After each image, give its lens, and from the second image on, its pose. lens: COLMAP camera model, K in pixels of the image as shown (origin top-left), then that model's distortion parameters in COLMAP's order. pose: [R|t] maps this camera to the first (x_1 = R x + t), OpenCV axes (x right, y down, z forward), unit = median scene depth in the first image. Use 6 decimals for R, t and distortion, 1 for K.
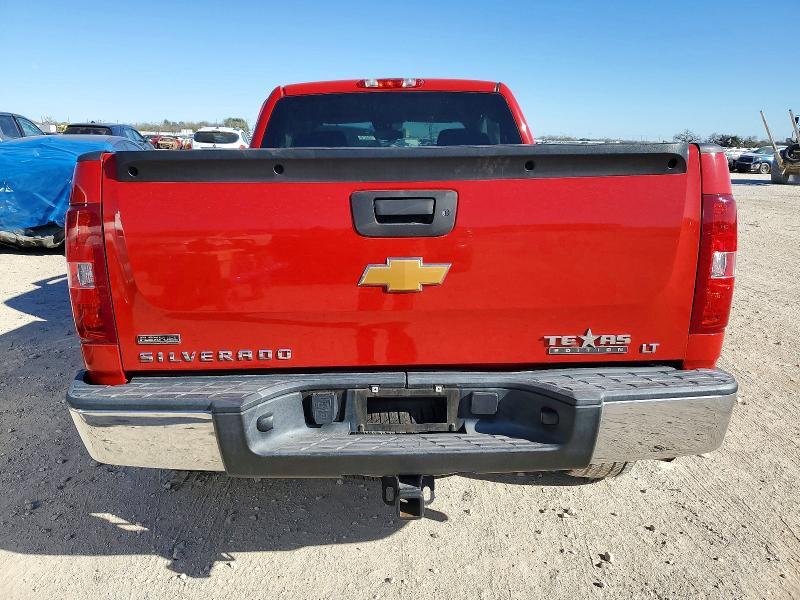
lens RADIAL K [[642.0, 0, 400.5], [0, 642.0, 299.5], [0, 0, 1]] dist [0.016742, -0.011154]
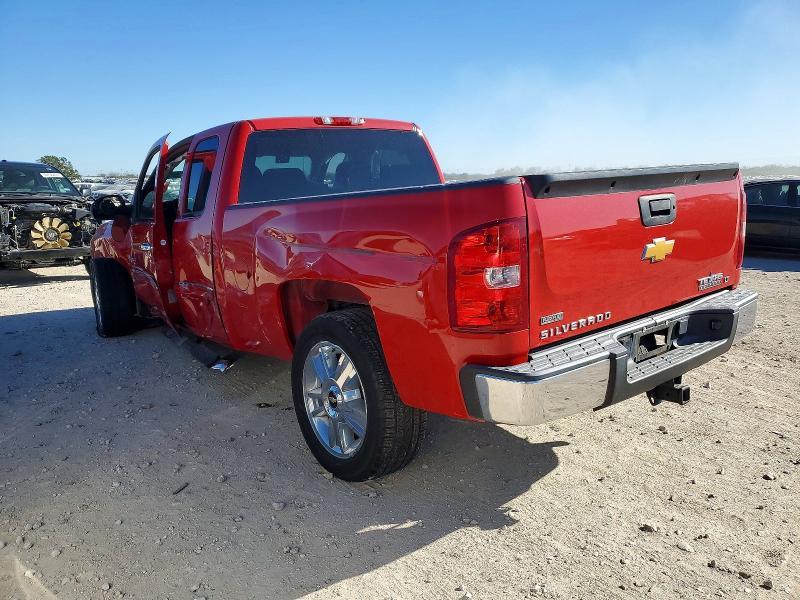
lens RADIAL K [[642.0, 0, 402.1], [0, 642.0, 299.4], [0, 0, 1]] dist [0.016742, -0.011154]
pose [[0.779700, -0.144172, 0.609329, -1.042146], [0.174445, 0.984619, 0.009748, -0.031666], [-0.601362, 0.098693, 0.792858, 0.112984]]
